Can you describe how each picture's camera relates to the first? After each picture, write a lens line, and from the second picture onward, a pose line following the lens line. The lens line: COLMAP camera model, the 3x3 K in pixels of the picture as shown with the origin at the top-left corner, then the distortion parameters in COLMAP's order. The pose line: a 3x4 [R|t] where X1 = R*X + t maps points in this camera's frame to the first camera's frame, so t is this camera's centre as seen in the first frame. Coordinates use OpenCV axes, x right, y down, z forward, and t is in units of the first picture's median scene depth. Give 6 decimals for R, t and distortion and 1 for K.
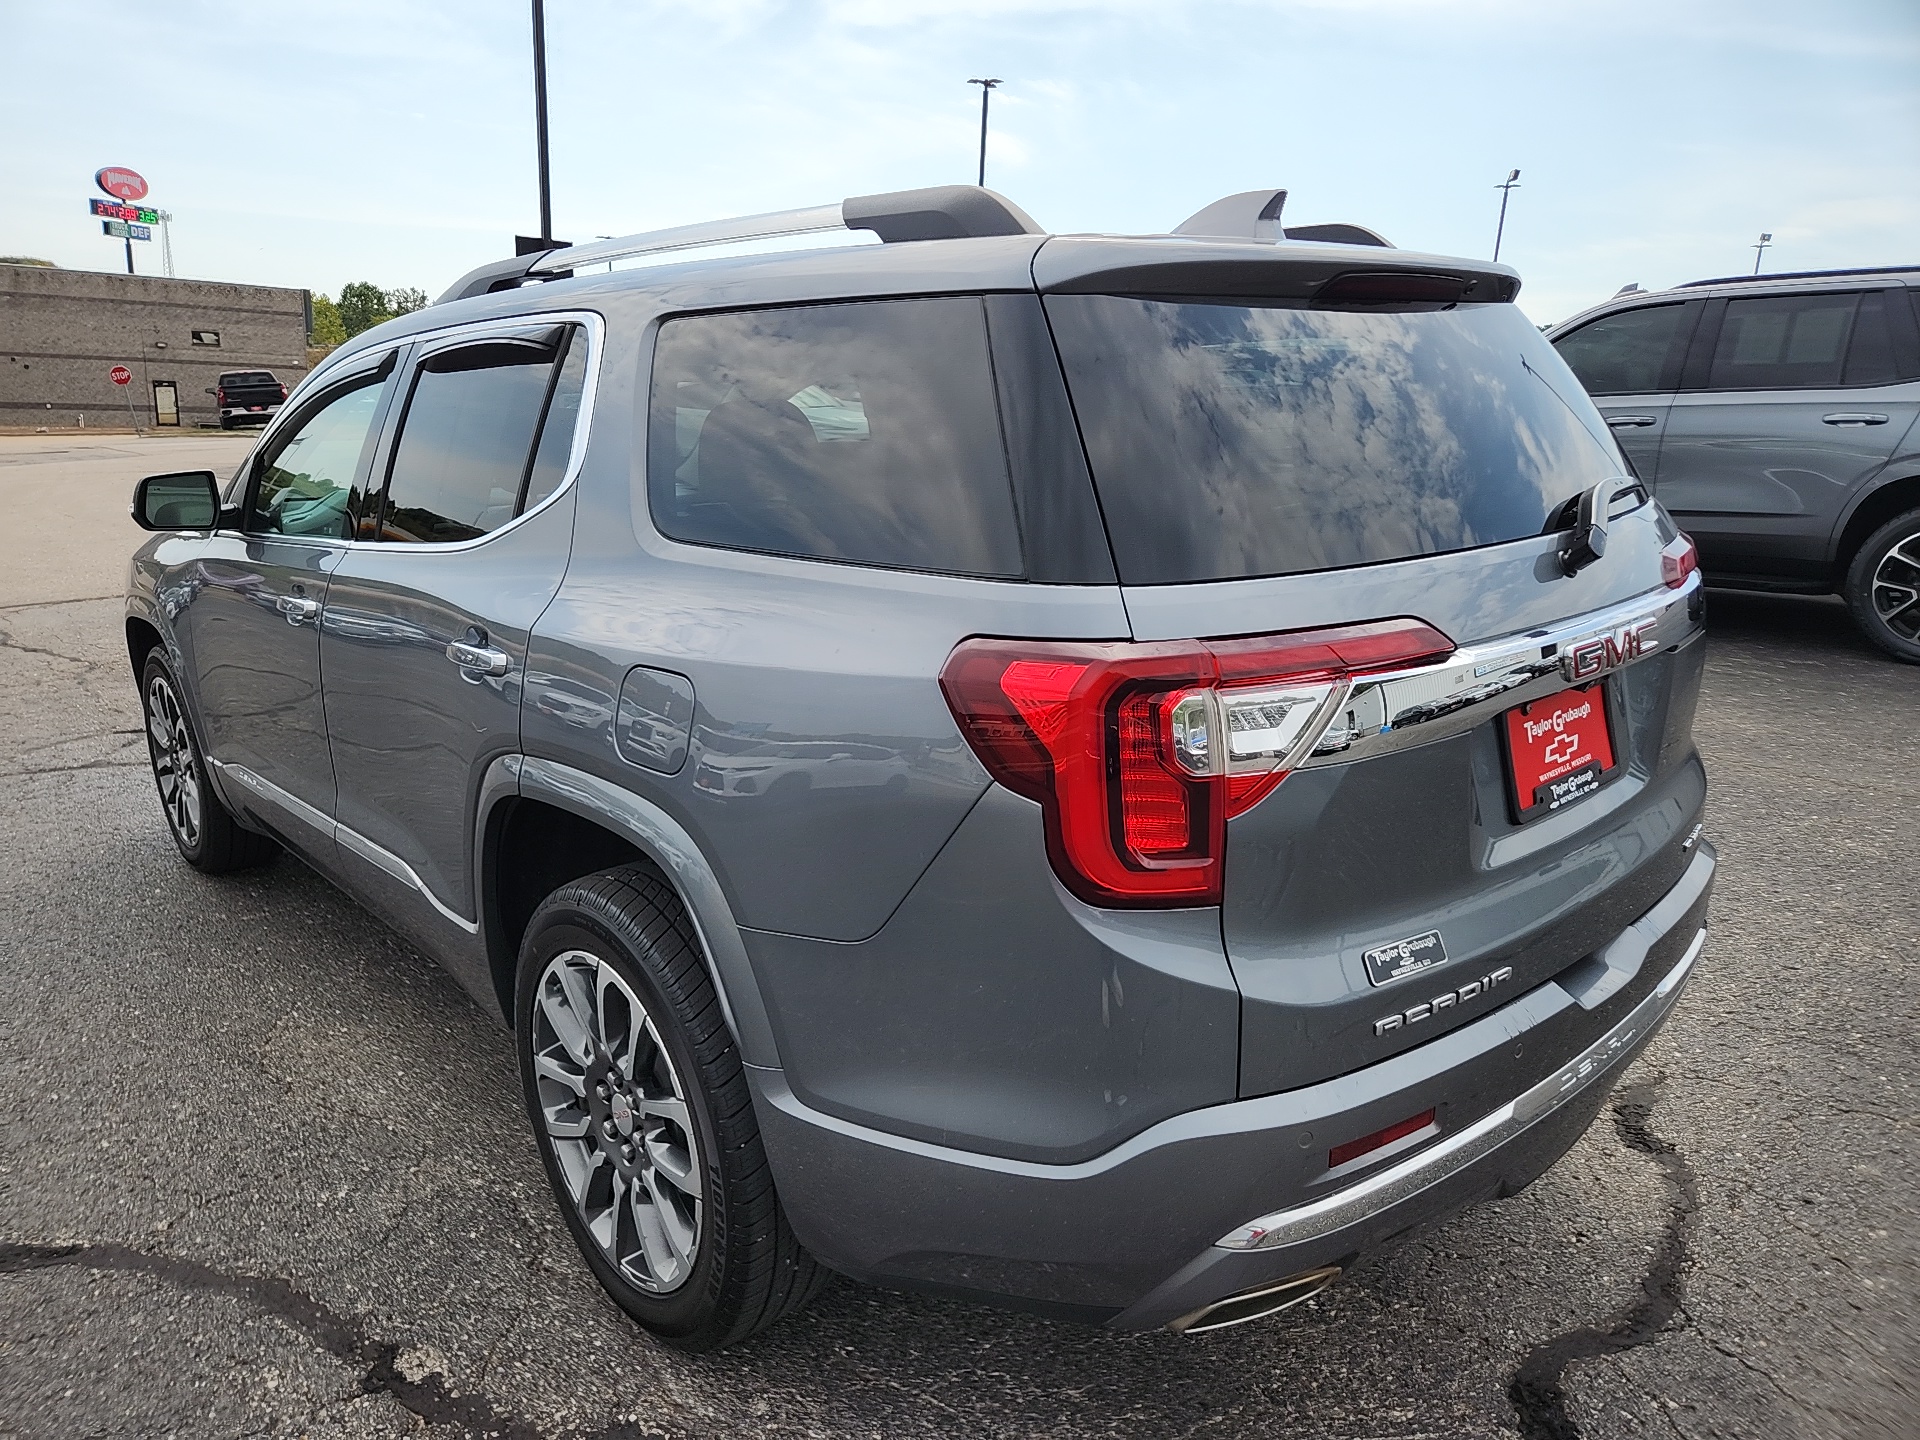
lens RADIAL K [[1291.5, 0, 938.1], [0, 1291.5, 714.2], [0, 0, 1]] dist [0.071524, -0.062791]
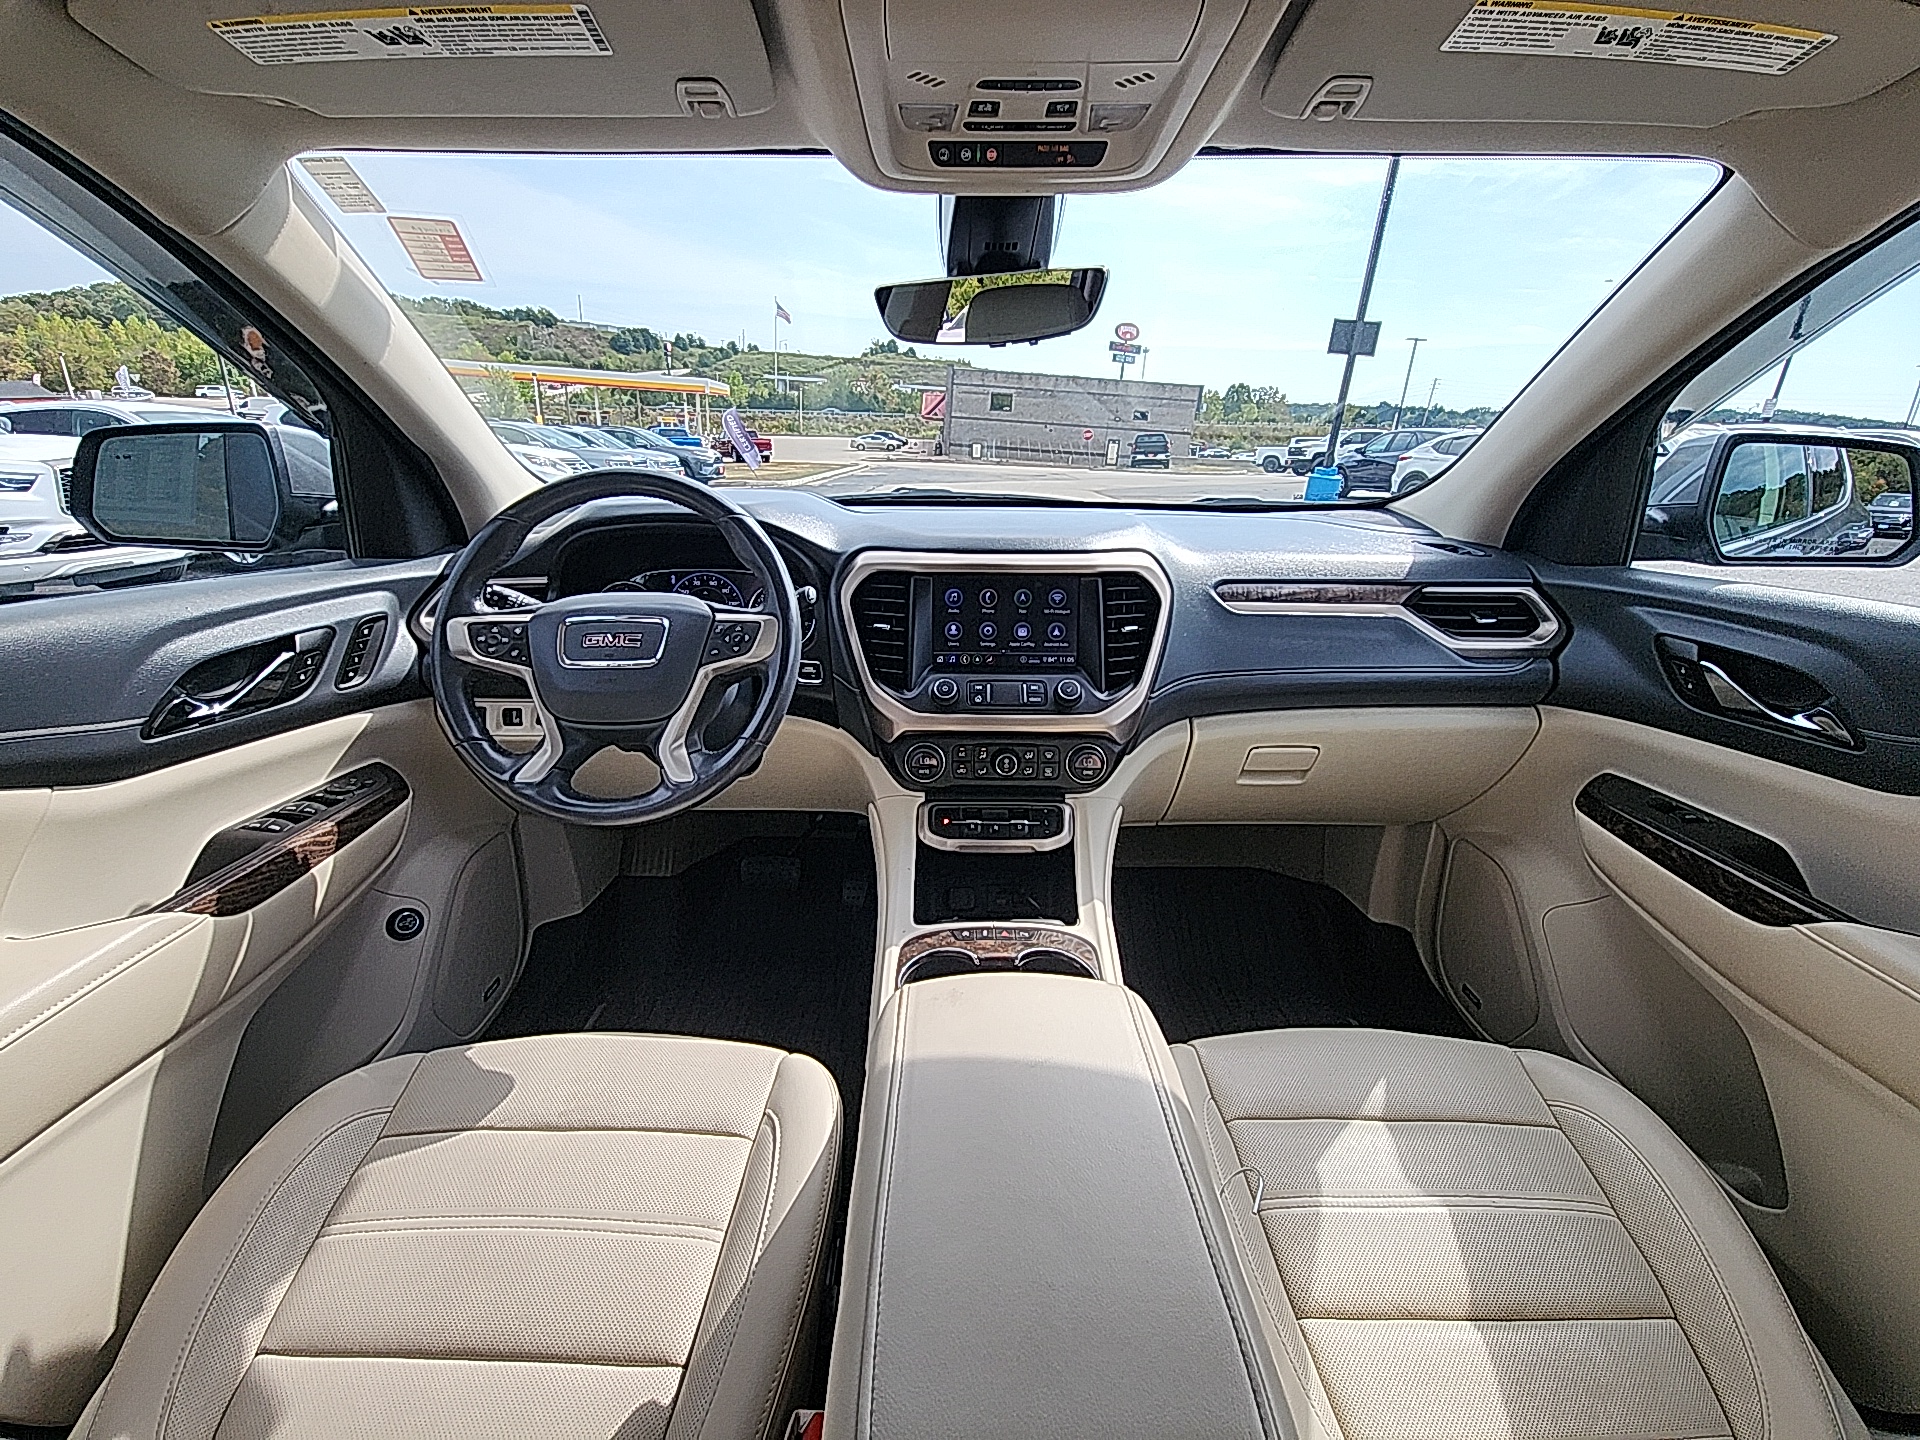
lens RADIAL K [[778.2, 0, 959.0], [0, 778.2, 707.0], [0, 0, 1]] dist [0.018084, -0.015752]
pose [[0.748387, 0.236901, -0.619512, -0.271746], [-0.191452, 0.971438, 0.140198, -0.287011], [0.635030, 0.013684, 0.772366, 1.581370]]
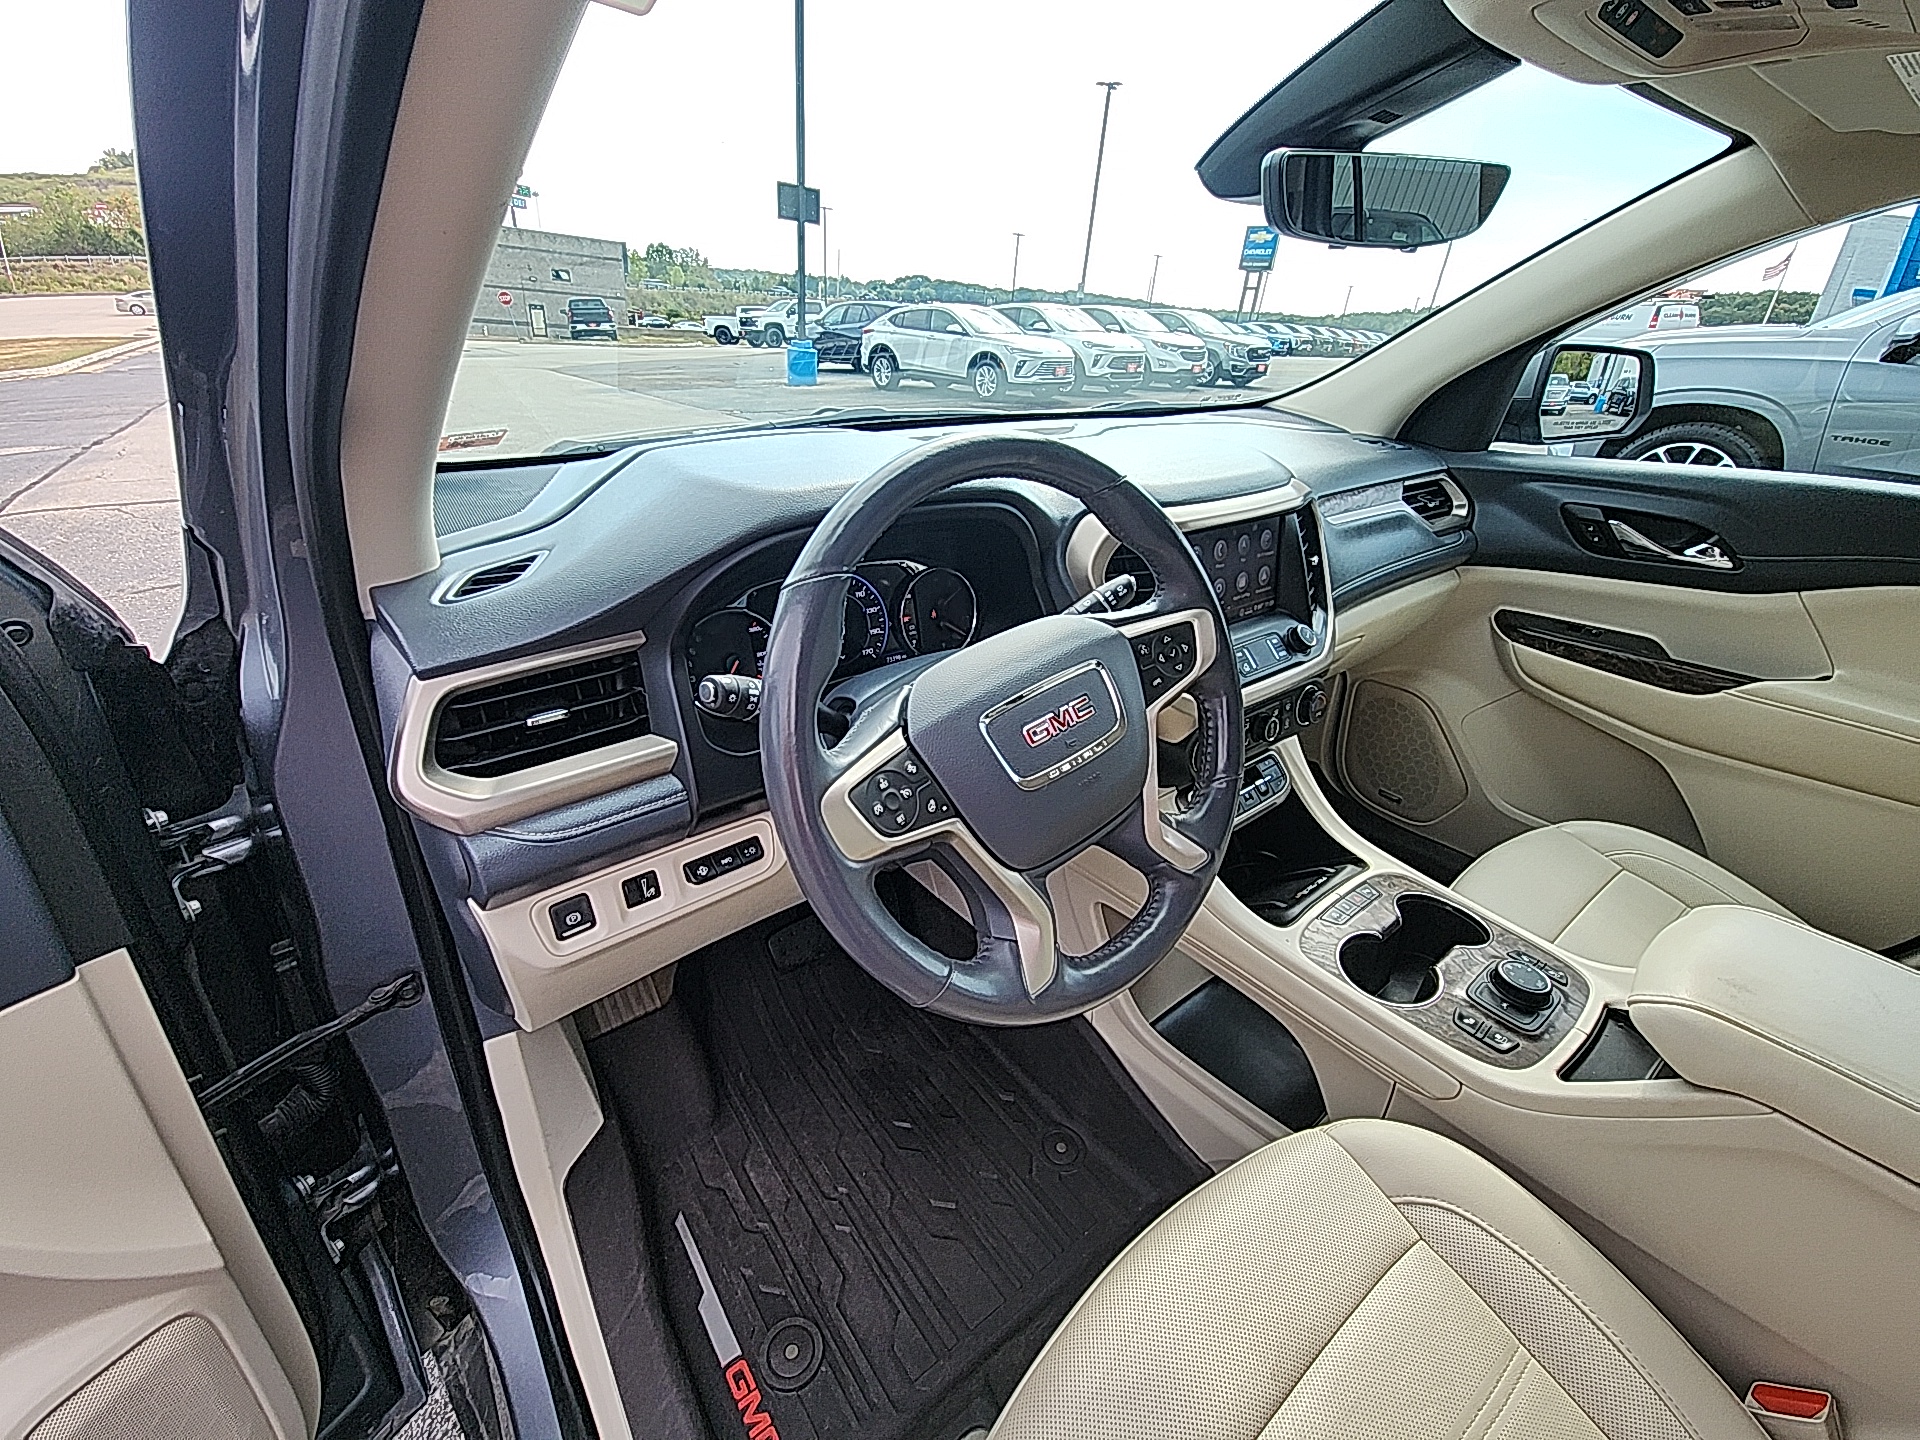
lens RADIAL K [[774.0, 0, 956.1], [0, 774.0, 707.4], [0, 0, 1]] dist [0.001648, -0.000377]
pose [[0.996519, 0.067954, -0.048294, -0.724351], [-0.056589, 0.976763, 0.206714, -0.283942], [0.061219, -0.203262, 0.977209, 1.529297]]
